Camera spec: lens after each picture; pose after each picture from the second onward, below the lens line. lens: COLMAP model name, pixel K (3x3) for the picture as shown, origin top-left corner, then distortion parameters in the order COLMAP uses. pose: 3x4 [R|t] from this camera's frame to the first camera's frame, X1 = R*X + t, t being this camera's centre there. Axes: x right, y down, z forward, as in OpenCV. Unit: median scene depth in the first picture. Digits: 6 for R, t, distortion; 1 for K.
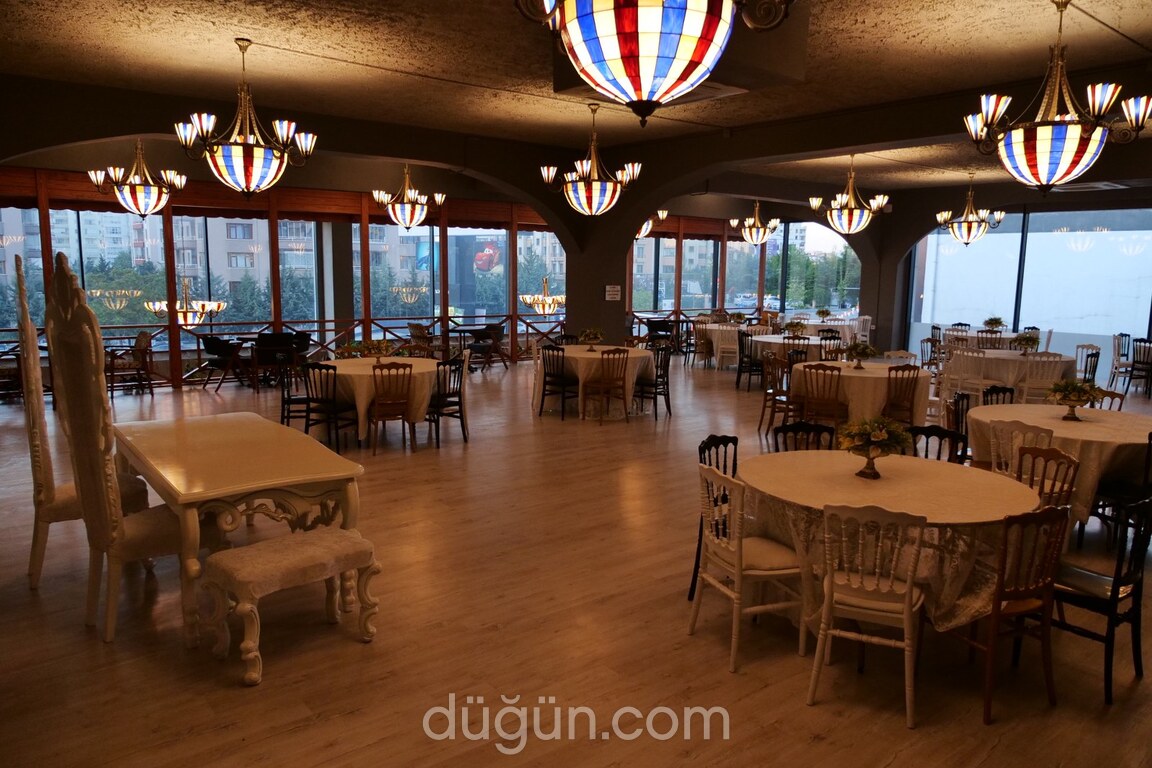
lens RADIAL K [[789.7, 0, 579.7], [0, 789.7, 382.5], [0, 0, 1]] dist [-0.021055, 0.010895]
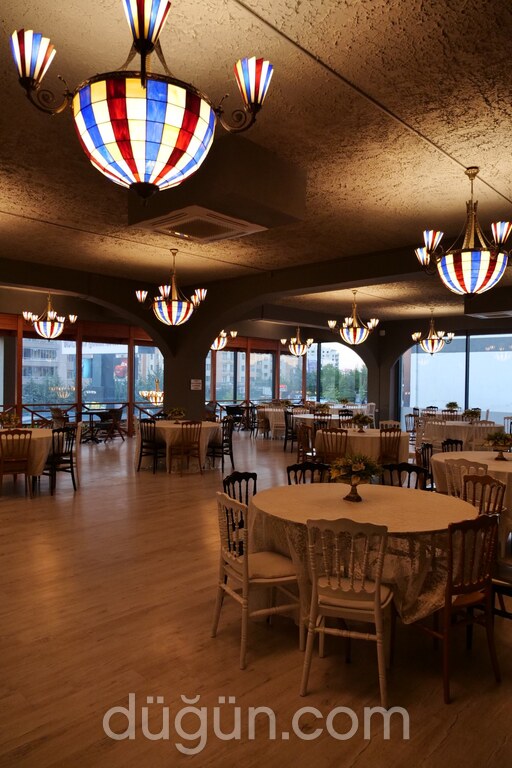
lens RADIAL K [[526.5, 0, 256.0], [0, 526.5, 384.0], [0, 0, 1]] dist [-0.021055, 0.010895]
pose [[0.992953, -0.001147, 0.118502, 0.076110], [0.017168, 0.990798, -0.134258, 0.031021], [-0.117257, 0.135347, 0.983835, 0.103417]]
